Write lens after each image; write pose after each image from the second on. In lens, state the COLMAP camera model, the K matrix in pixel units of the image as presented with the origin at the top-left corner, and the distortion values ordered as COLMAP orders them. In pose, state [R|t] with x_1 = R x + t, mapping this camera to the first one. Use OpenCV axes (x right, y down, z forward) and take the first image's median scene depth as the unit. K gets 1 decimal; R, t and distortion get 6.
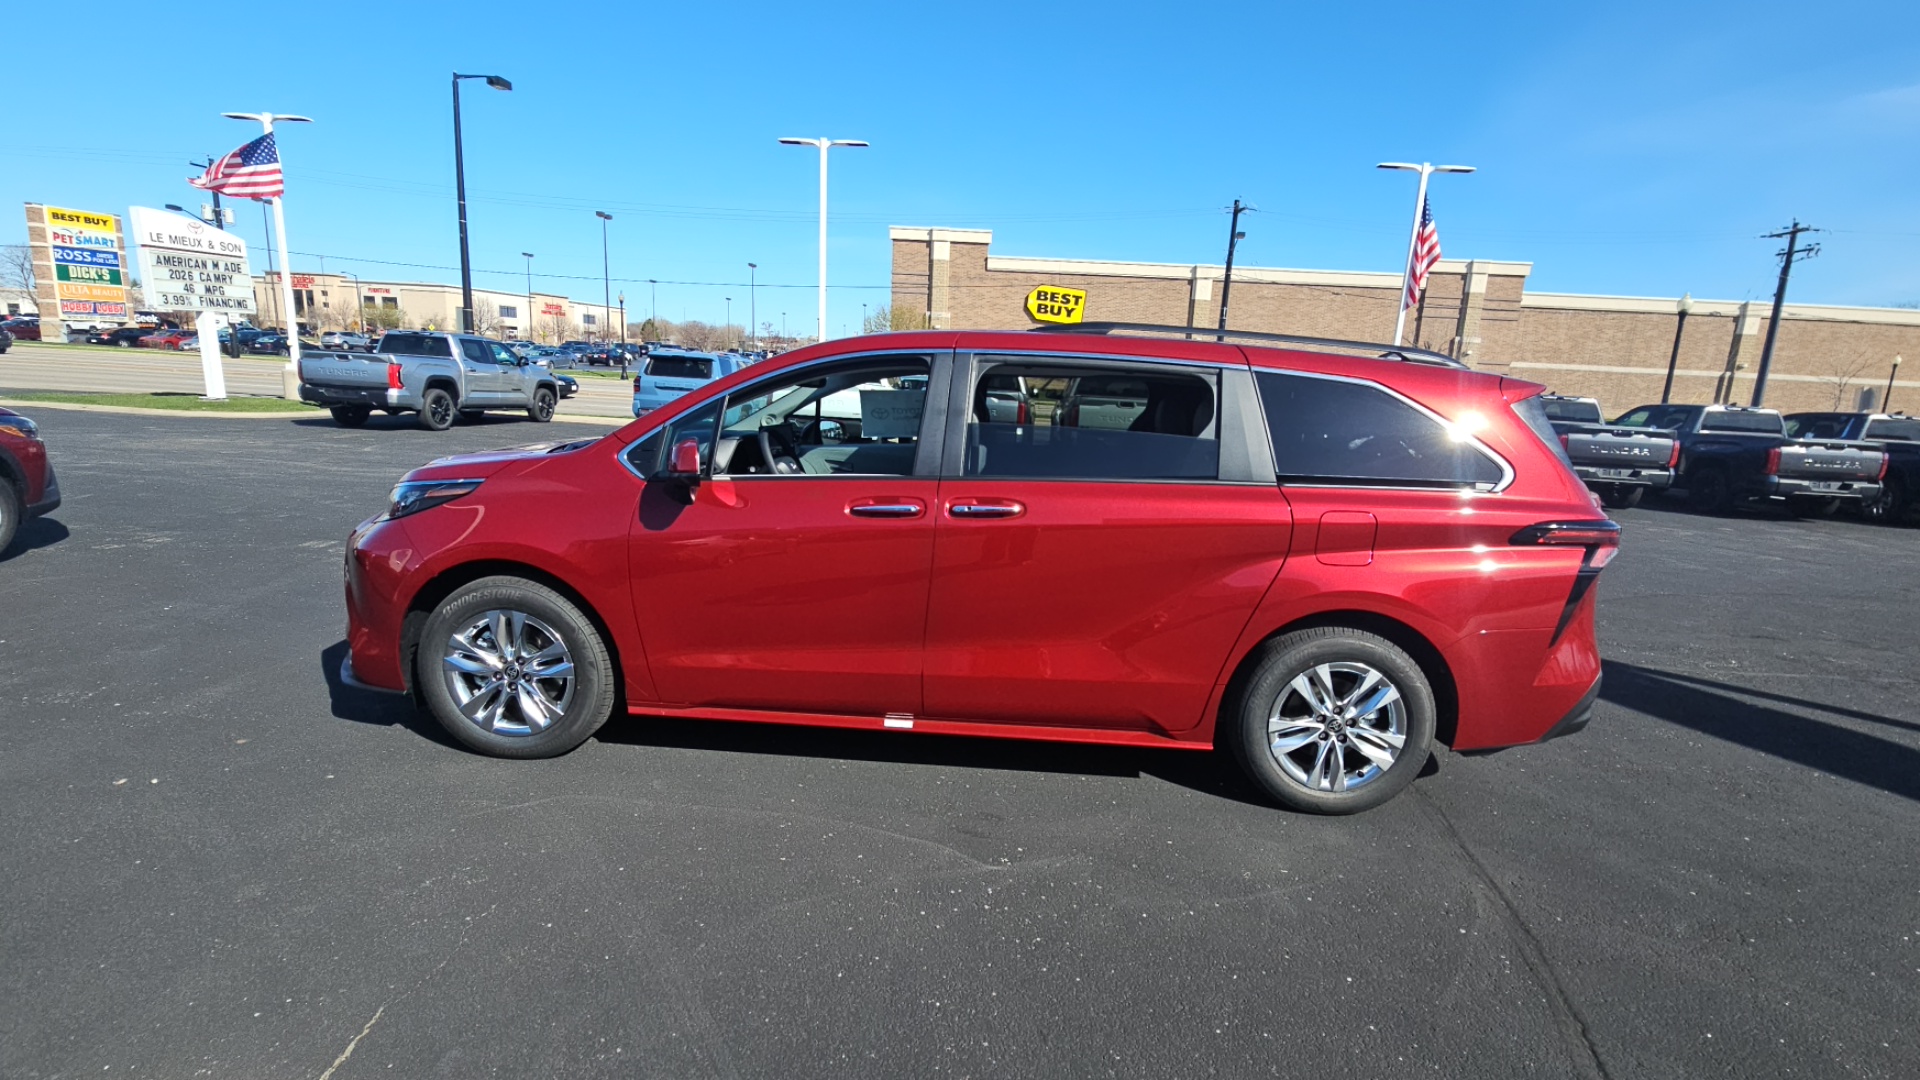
lens RADIAL K [[857.8, 0, 965.2], [0, 857.8, 551.4], [0, 0, 1]] dist [0.010032, -0.007228]
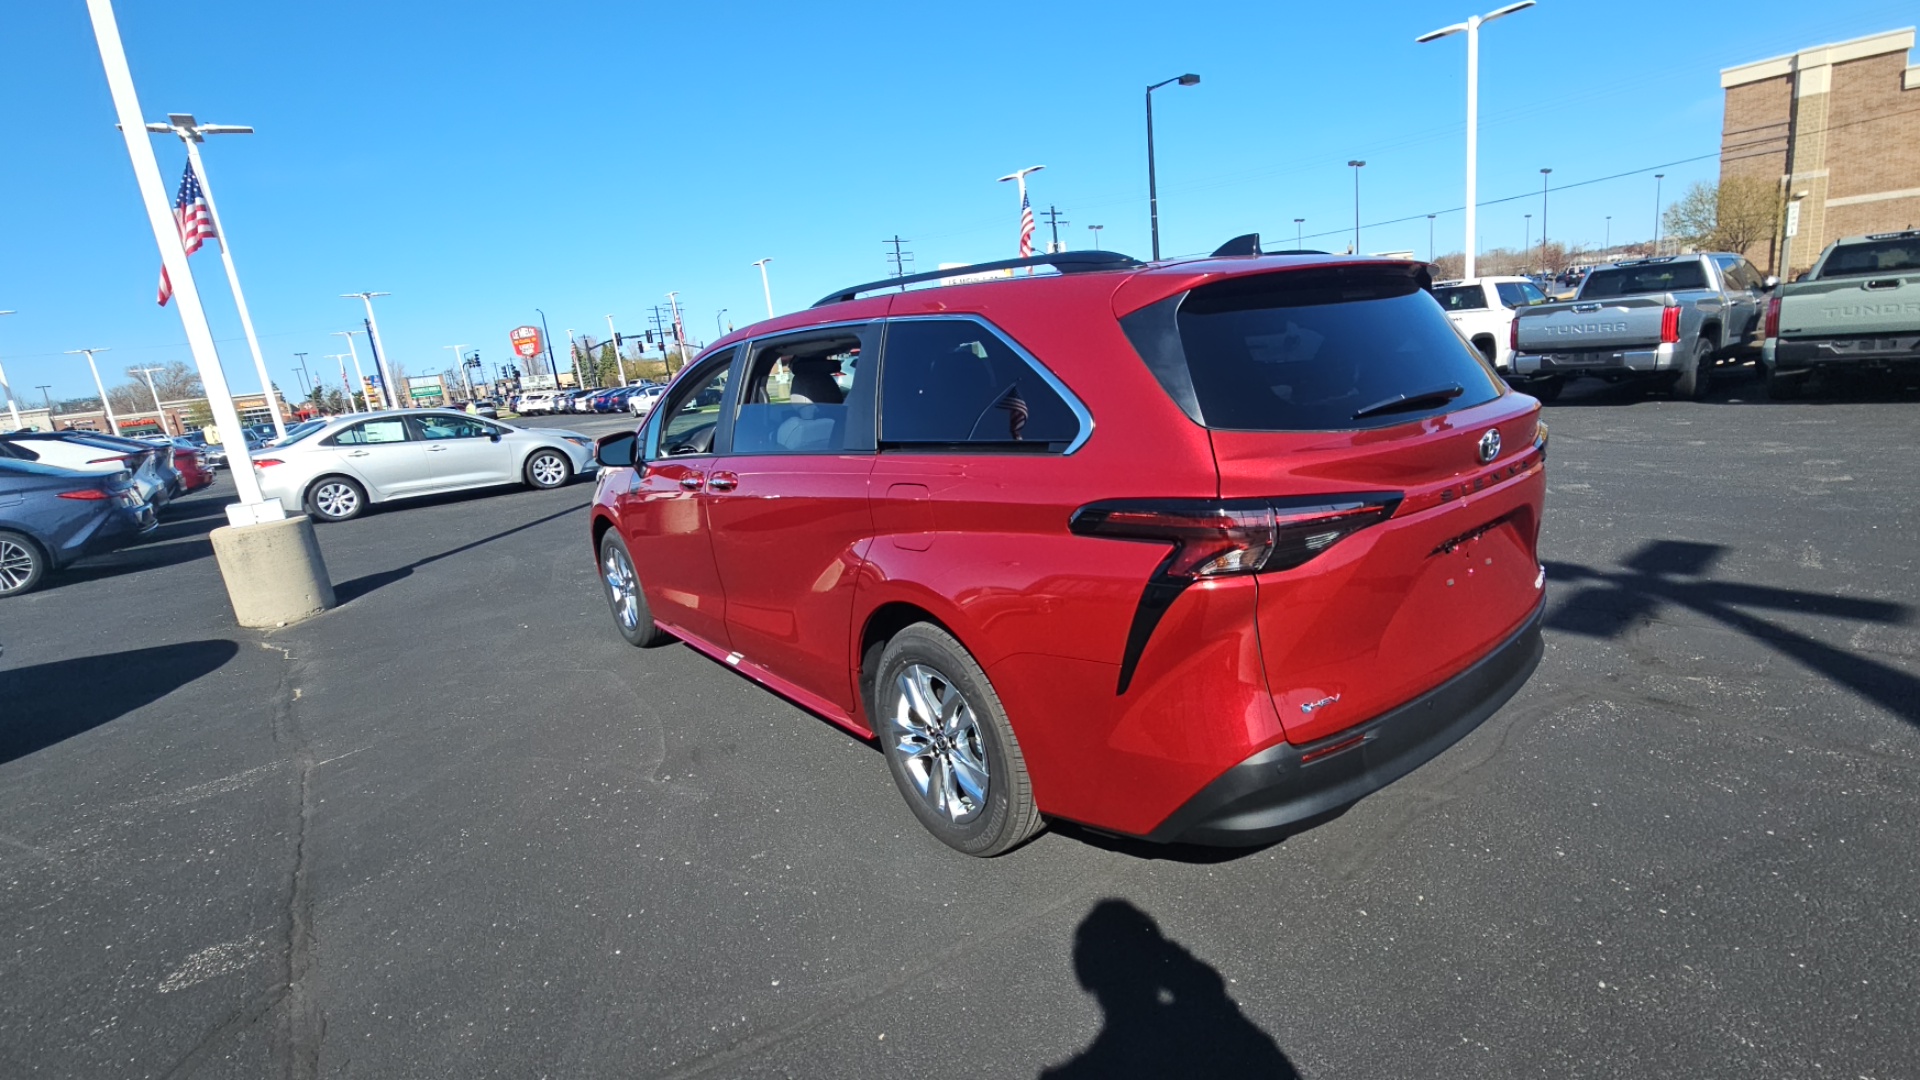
lens RADIAL K [[857.8, 0, 975.2], [0, 857.8, 547.0], [0, 0, 1]] dist [0.010032, -0.007228]
pose [[0.660384, 0.050685, -0.749216, 0.075333], [-0.016364, 0.998454, 0.053122, -0.001892], [0.750750, -0.022821, 0.660192, 0.033808]]
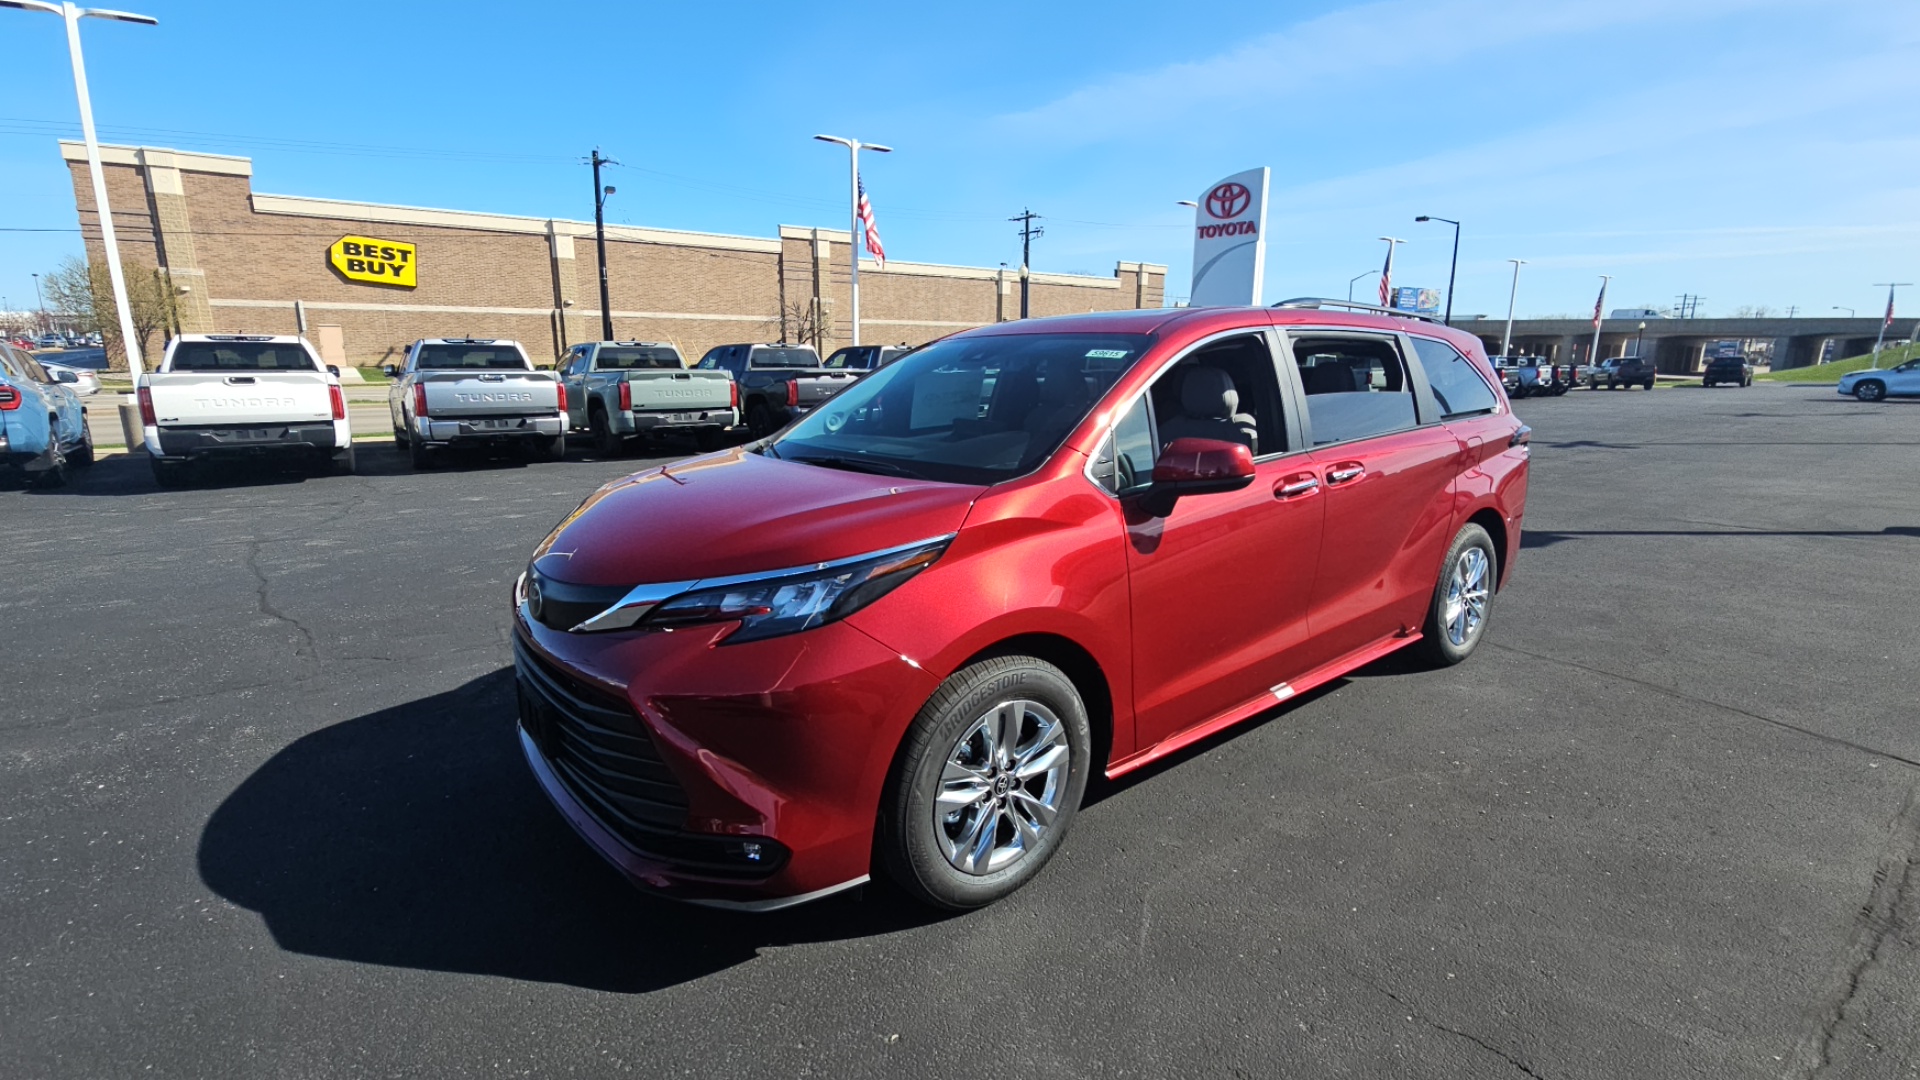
lens RADIAL K [[856.4, 0, 967.1], [0, 856.4, 569.3], [0, 0, 1]] dist [0.001190, -0.002165]
pose [[0.736152, -0.212609, 0.642556, -0.075240], [0.171927, 0.976981, 0.126293, -0.010448], [-0.654616, 0.017501, 0.755759, 0.033923]]
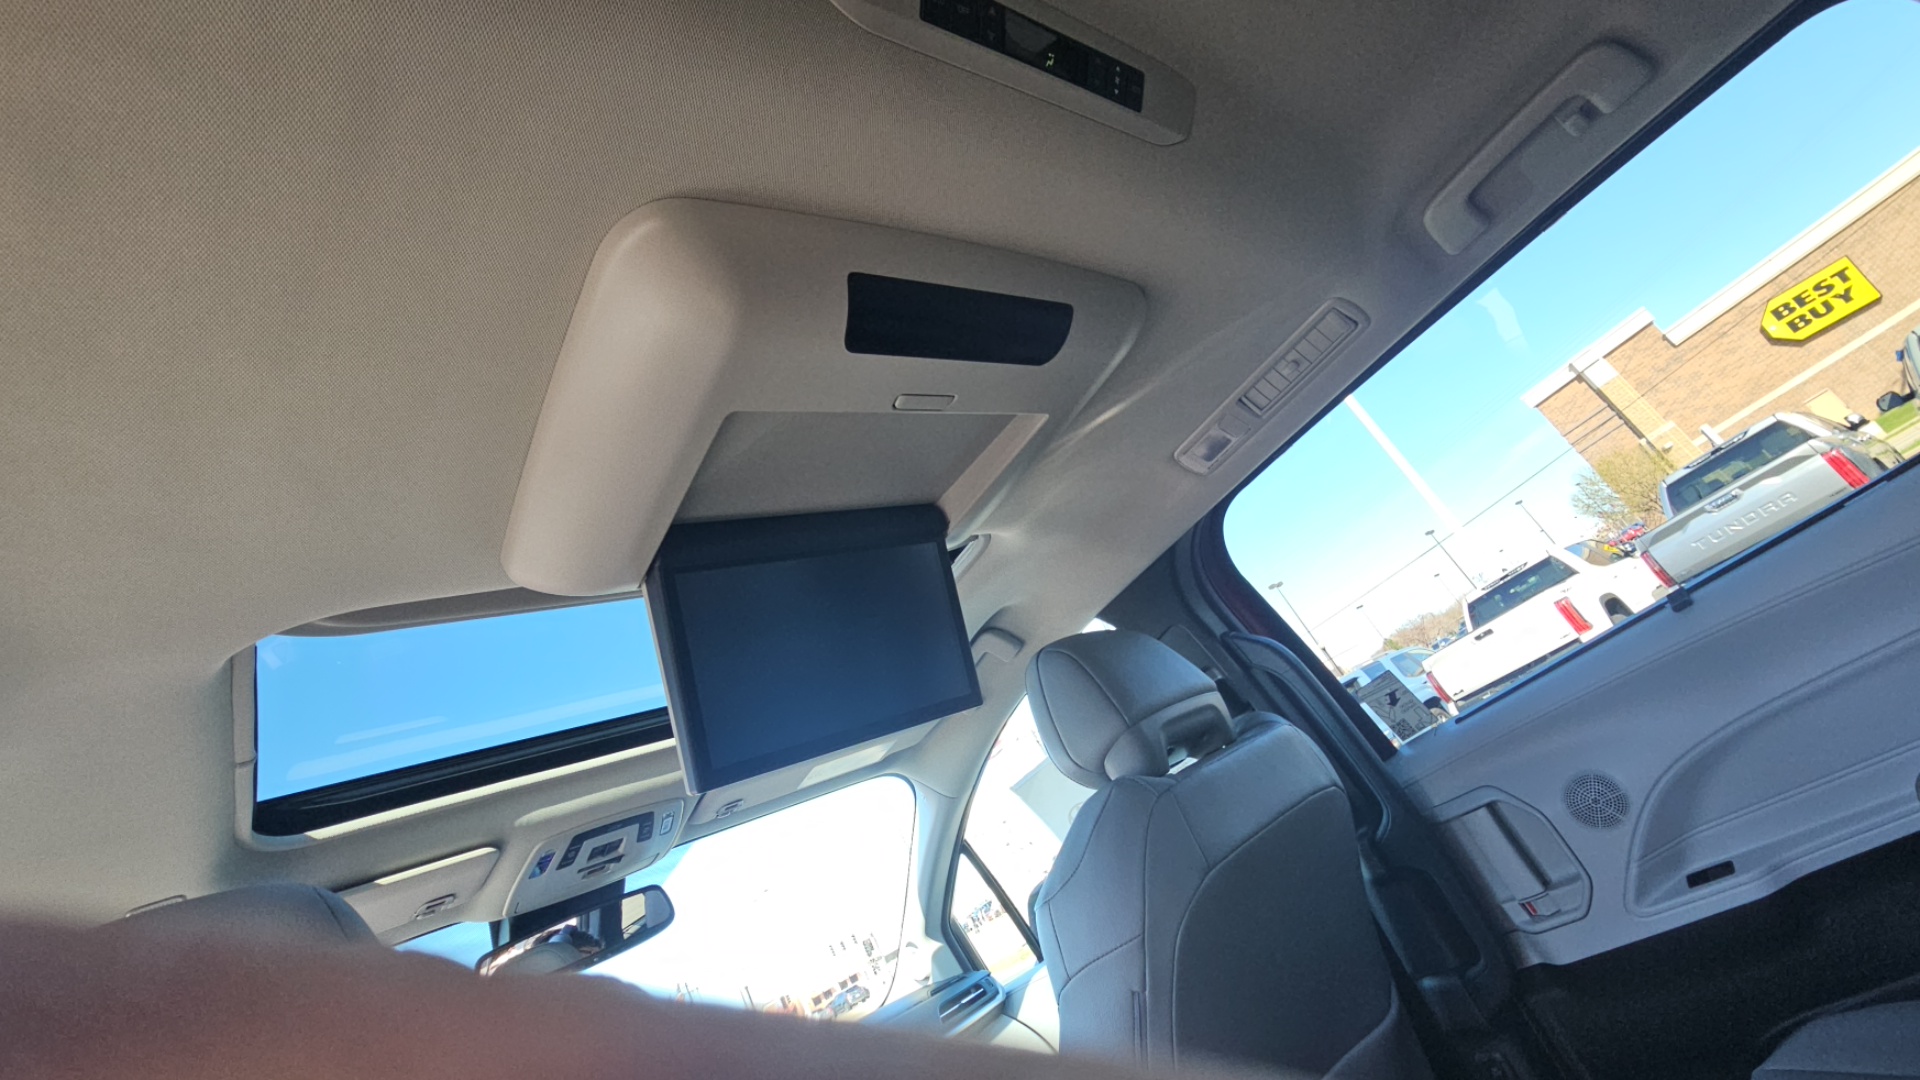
lens RADIAL K [[857.8, 0, 977.4], [0, 857.8, 540.3], [0, 0, 1]] dist [0.010032, -0.007228]
pose [[0.543690, -0.621164, -0.564408, 0.014845], [0.341980, 0.778088, -0.526905, -0.008595], [0.766454, 0.093457, 0.635464, 0.079614]]
